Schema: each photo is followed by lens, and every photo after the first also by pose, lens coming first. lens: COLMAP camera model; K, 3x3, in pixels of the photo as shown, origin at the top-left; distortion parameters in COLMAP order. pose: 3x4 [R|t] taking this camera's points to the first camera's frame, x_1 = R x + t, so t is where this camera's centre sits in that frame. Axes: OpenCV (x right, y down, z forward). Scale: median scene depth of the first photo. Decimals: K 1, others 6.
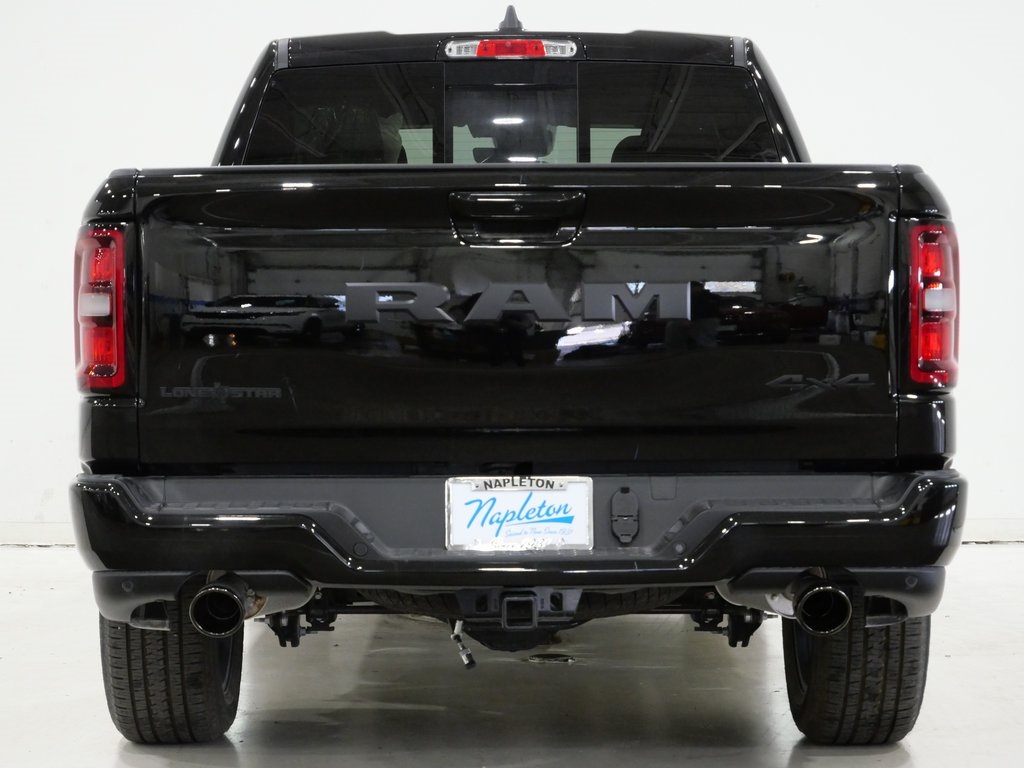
lens RADIAL K [[2412.5, 0, 512.0], [0, 2412.5, 384.0], [0, 0, 1]] dist [0.029026, 0.175338]
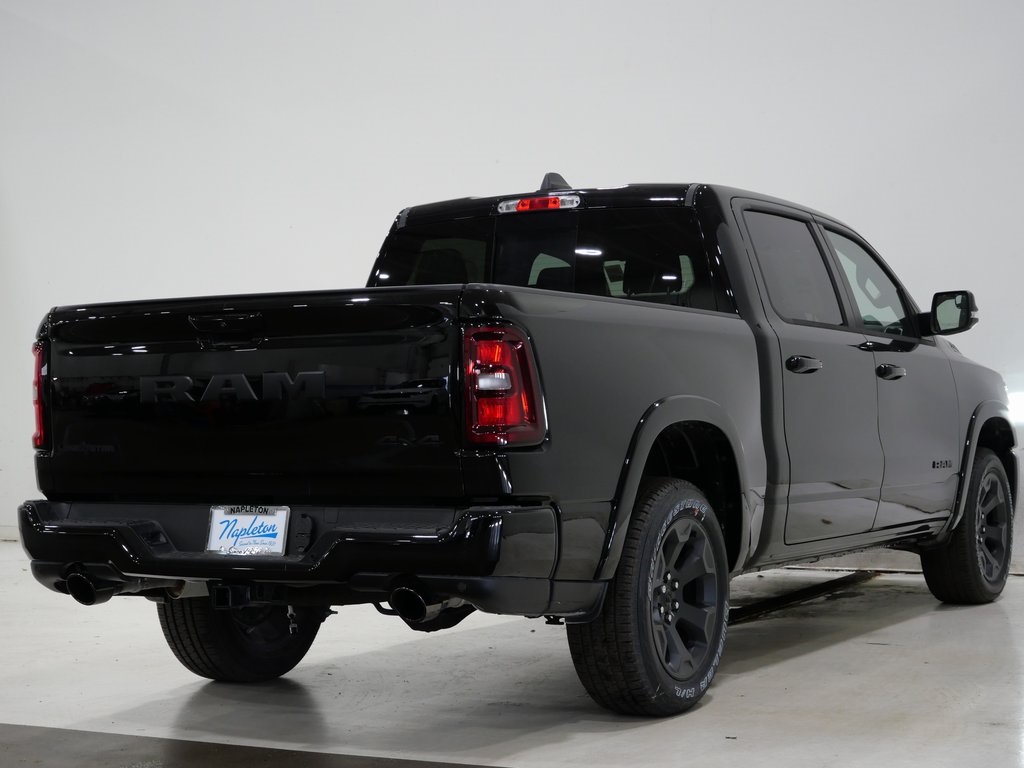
lens RADIAL K [[1824.2, 0, 512.0], [0, 1824.2, 384.0], [0, 0, 1]] dist [-0.002386, 0.047249]
pose [[0.867943, -0.016762, -0.496381, 0.698532], [-0.000724, 0.999387, -0.035014, 0.003070], [0.496663, 0.030750, 0.867399, 0.108396]]
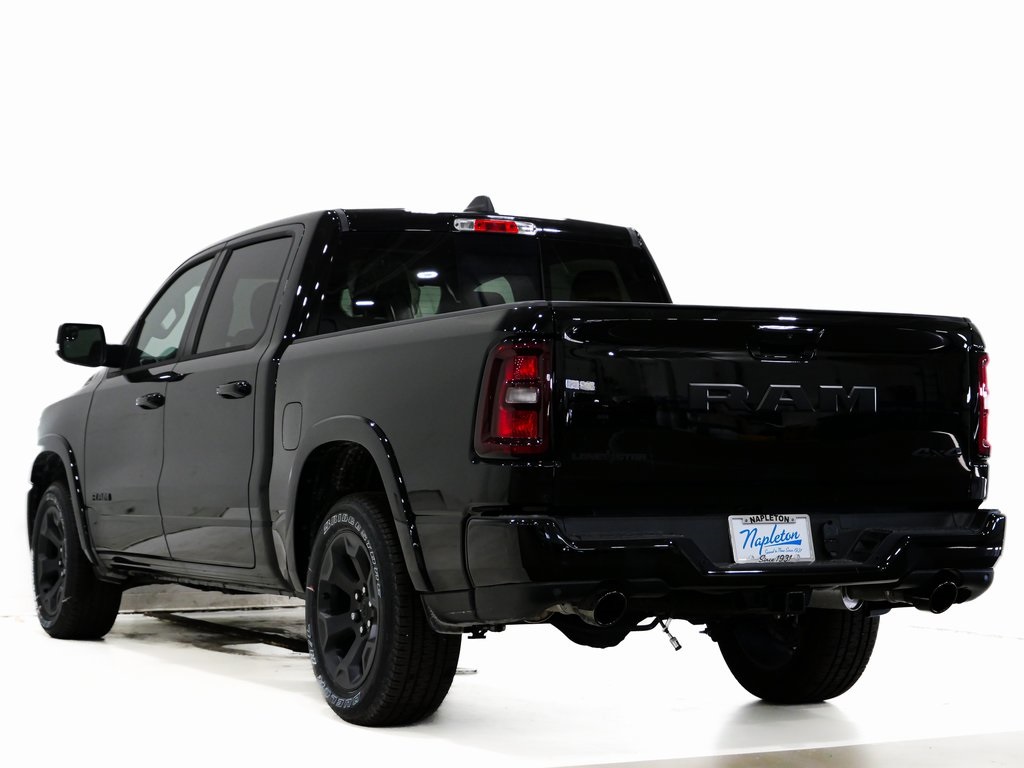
lens RADIAL K [[2040.2, 0, 512.0], [0, 2040.2, 384.0], [0, 0, 1]] dist [0.057960, 0.309498]
pose [[0.890743, 0.022189, 0.453965, -0.725179], [0.006278, 0.998112, -0.061104, 0.034109], [-0.454464, 0.057278, 0.888922, -0.071222]]
